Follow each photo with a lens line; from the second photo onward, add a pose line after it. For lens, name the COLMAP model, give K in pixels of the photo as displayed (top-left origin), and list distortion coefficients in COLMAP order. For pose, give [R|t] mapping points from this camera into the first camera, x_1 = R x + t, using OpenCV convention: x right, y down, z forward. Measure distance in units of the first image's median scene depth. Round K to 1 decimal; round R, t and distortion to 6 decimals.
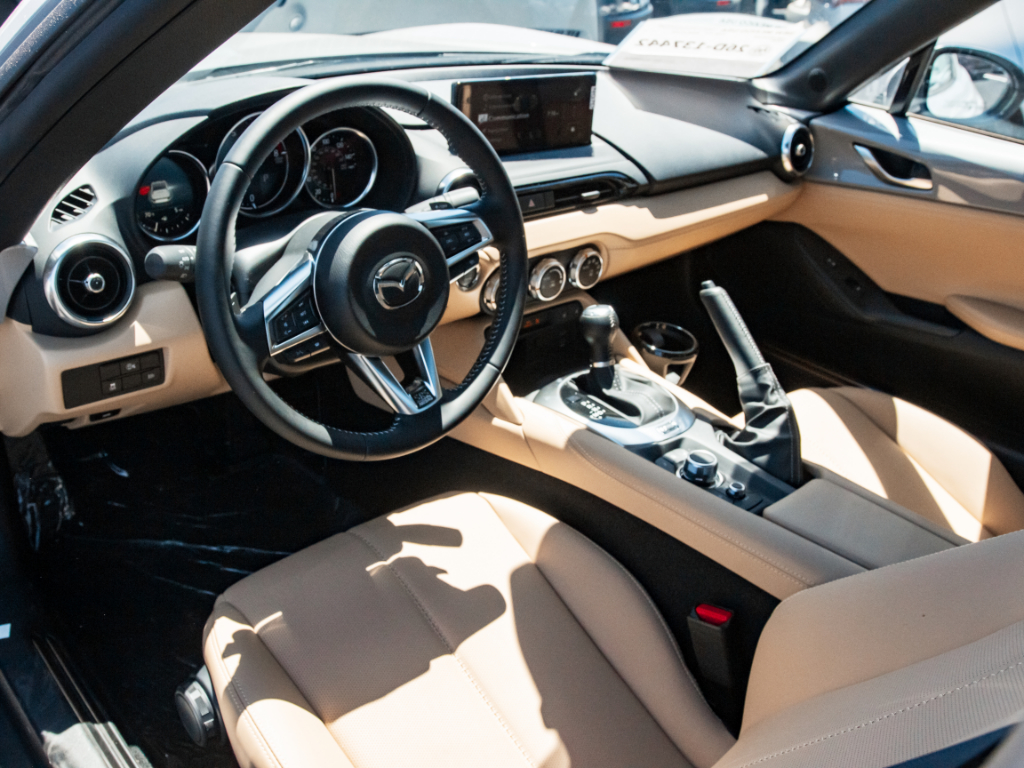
lens RADIAL K [[966.4, 0, 512.0], [0, 966.4, 384.0], [0, 0, 1]] dist [-0.049501, -0.004402]
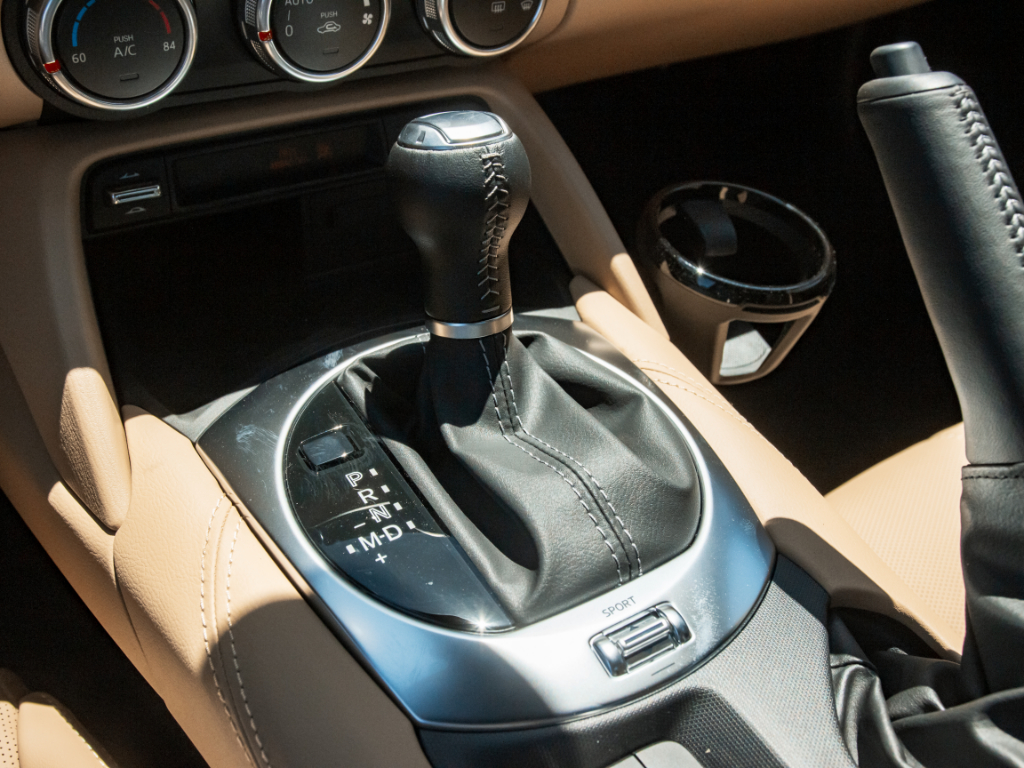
lens RADIAL K [[1005.5, 0, 512.0], [0, 1005.5, 384.0], [0, 0, 1]] dist [0.000188, 0.002036]
pose [[0.984592, 0.113780, -0.132785, 0.148203], [-0.087892, 0.978474, 0.186717, -0.060645], [0.151171, -0.172169, 0.973399, 0.715217]]
